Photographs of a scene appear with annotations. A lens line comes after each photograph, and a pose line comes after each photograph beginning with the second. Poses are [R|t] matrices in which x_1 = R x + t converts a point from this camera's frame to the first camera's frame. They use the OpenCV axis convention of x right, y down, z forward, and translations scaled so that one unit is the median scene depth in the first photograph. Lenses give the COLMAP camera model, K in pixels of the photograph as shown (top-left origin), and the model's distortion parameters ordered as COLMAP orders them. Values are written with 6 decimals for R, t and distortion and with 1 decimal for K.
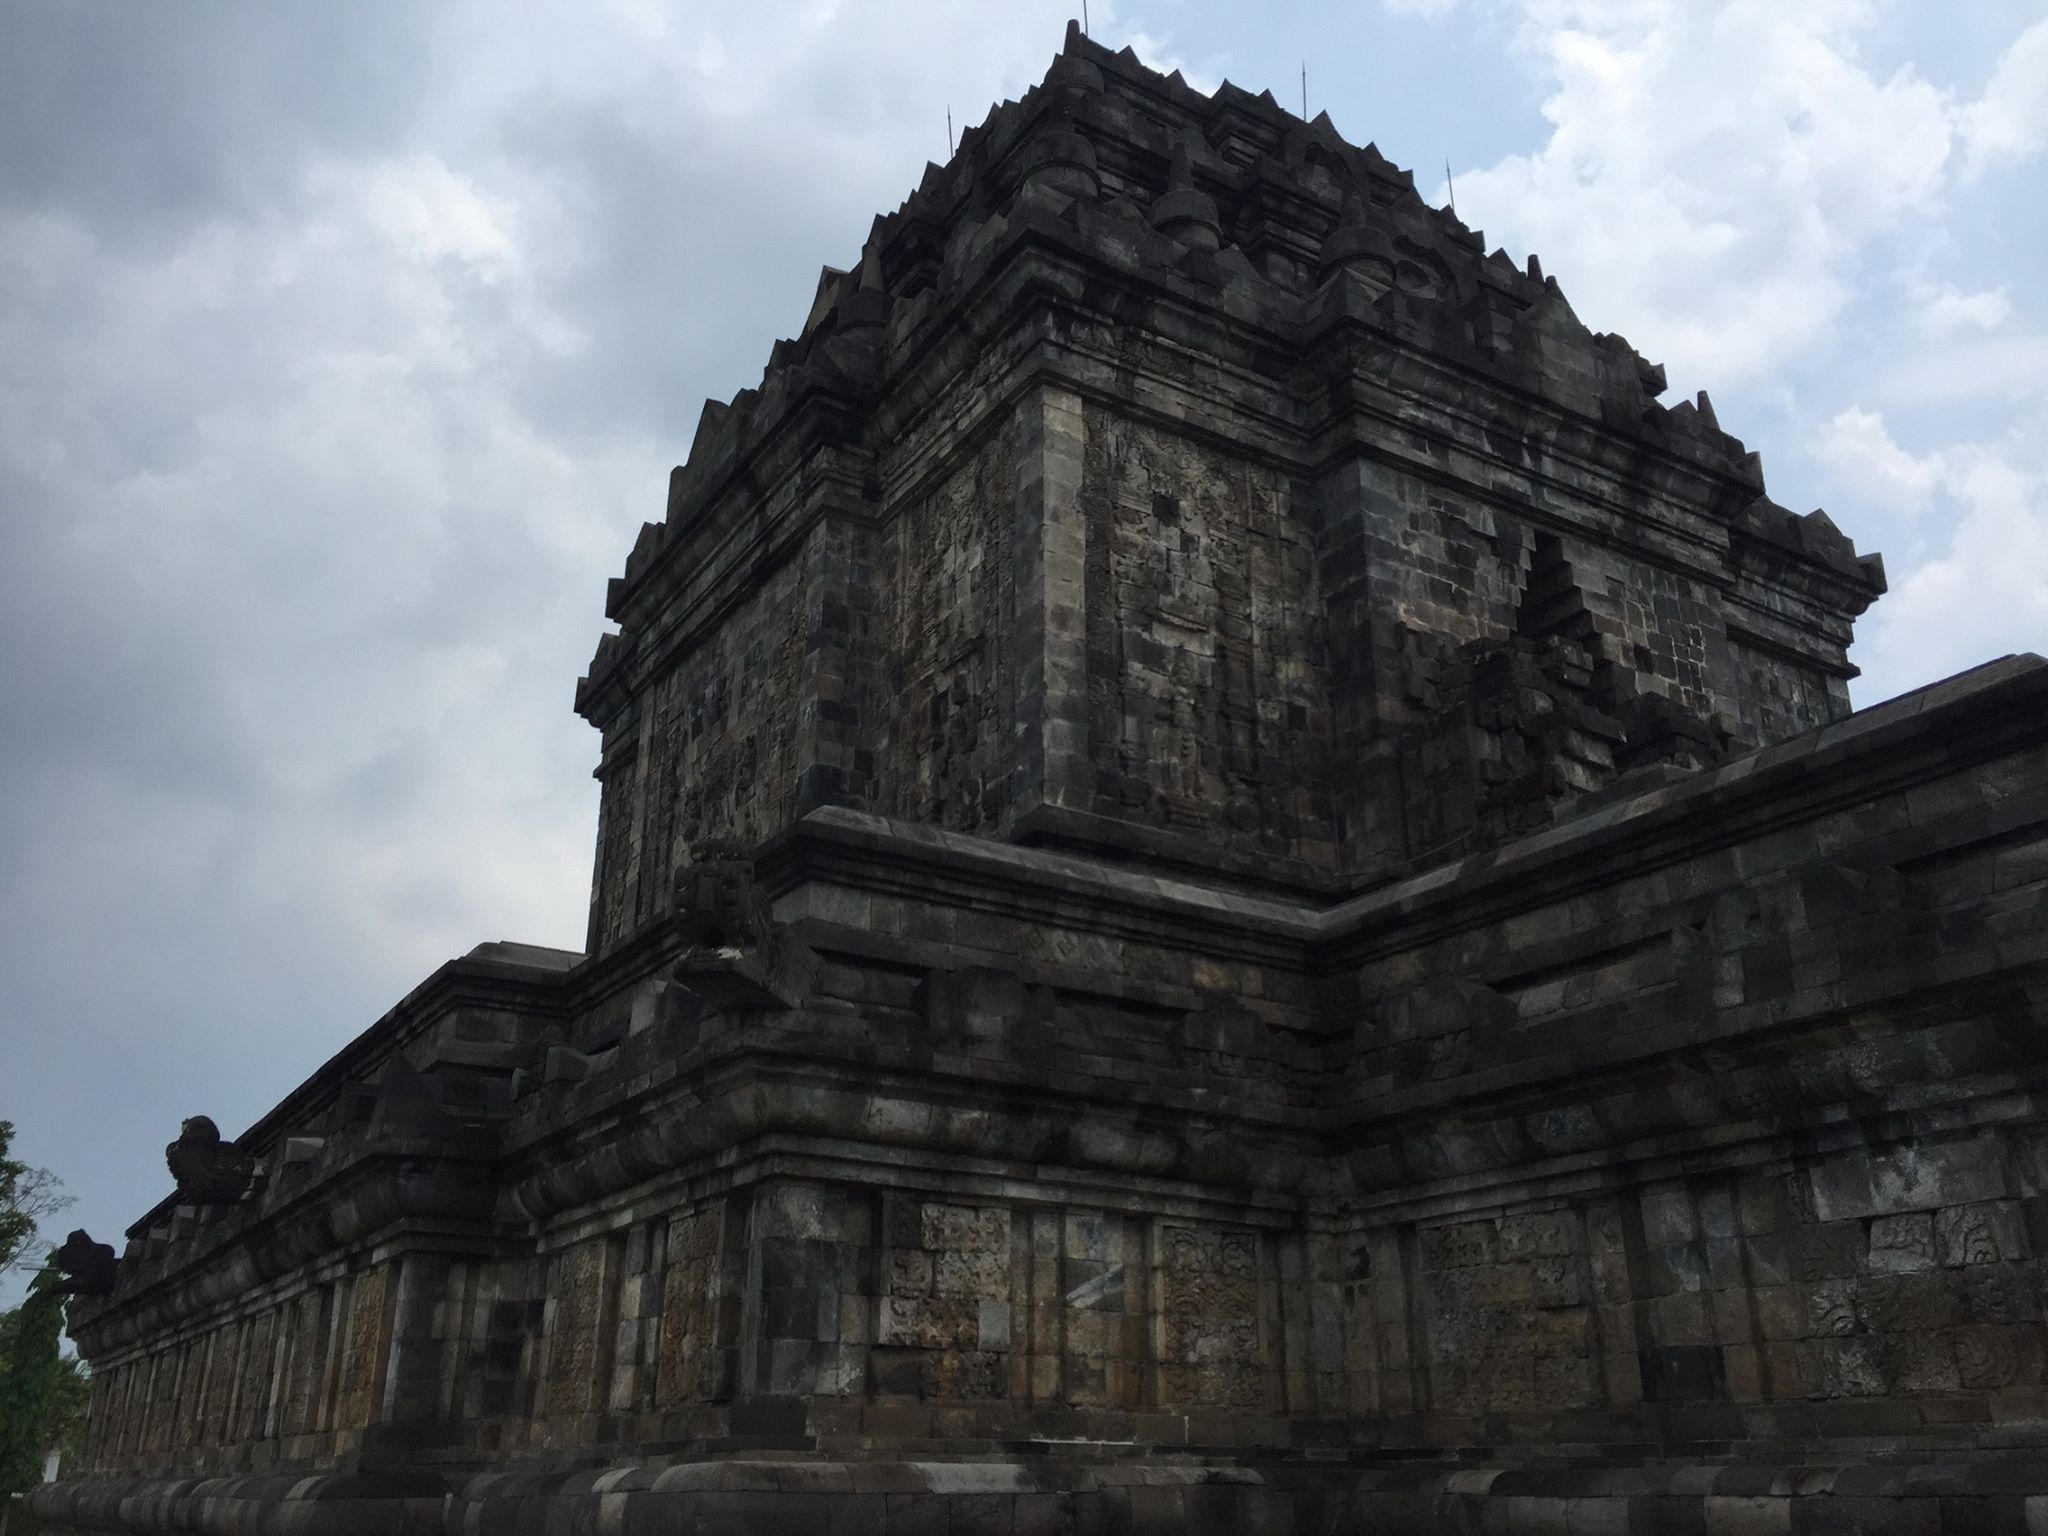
lens RADIAL K [[1750.2, 0, 1024.0], [0, 1750.2, 768.0], [0, 0, 1]] dist [0.063987, 0.004168]
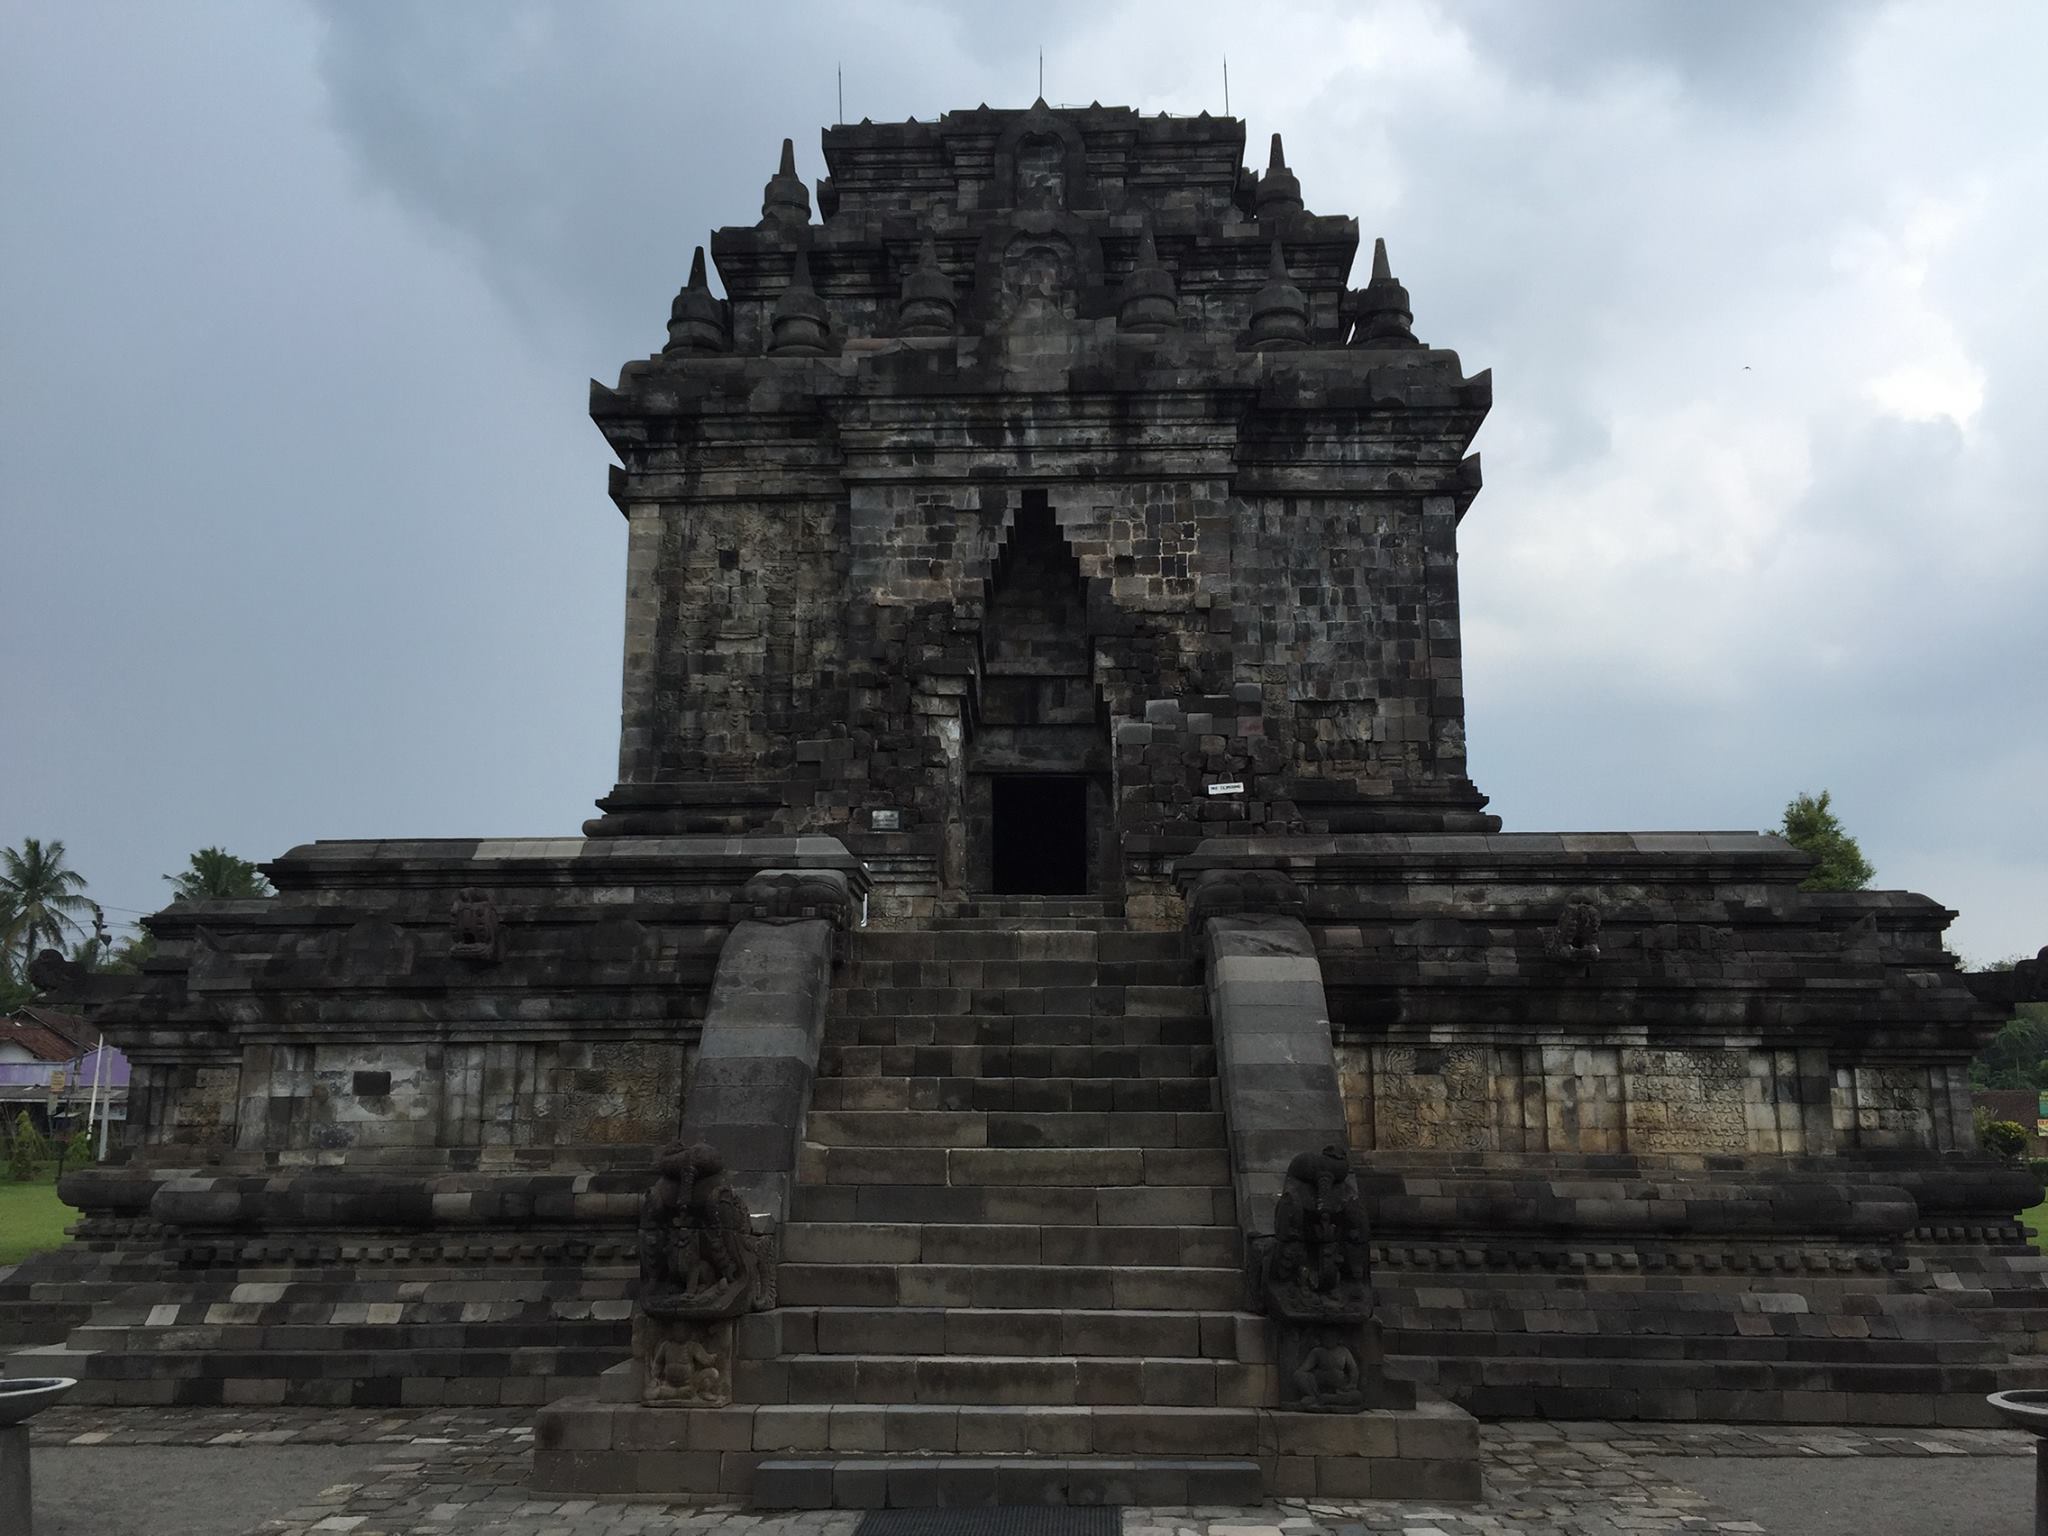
lens RADIAL K [[1750.2, 0, 1024.0], [0, 1750.2, 768.0], [0, 0, 1]] dist [0.063987, 0.004168]
pose [[0.830956, -0.115540, -0.544209, 1.070188], [0.214463, 0.969119, 0.121713, -0.098784], [0.513340, -0.217851, 0.830074, -0.172925]]
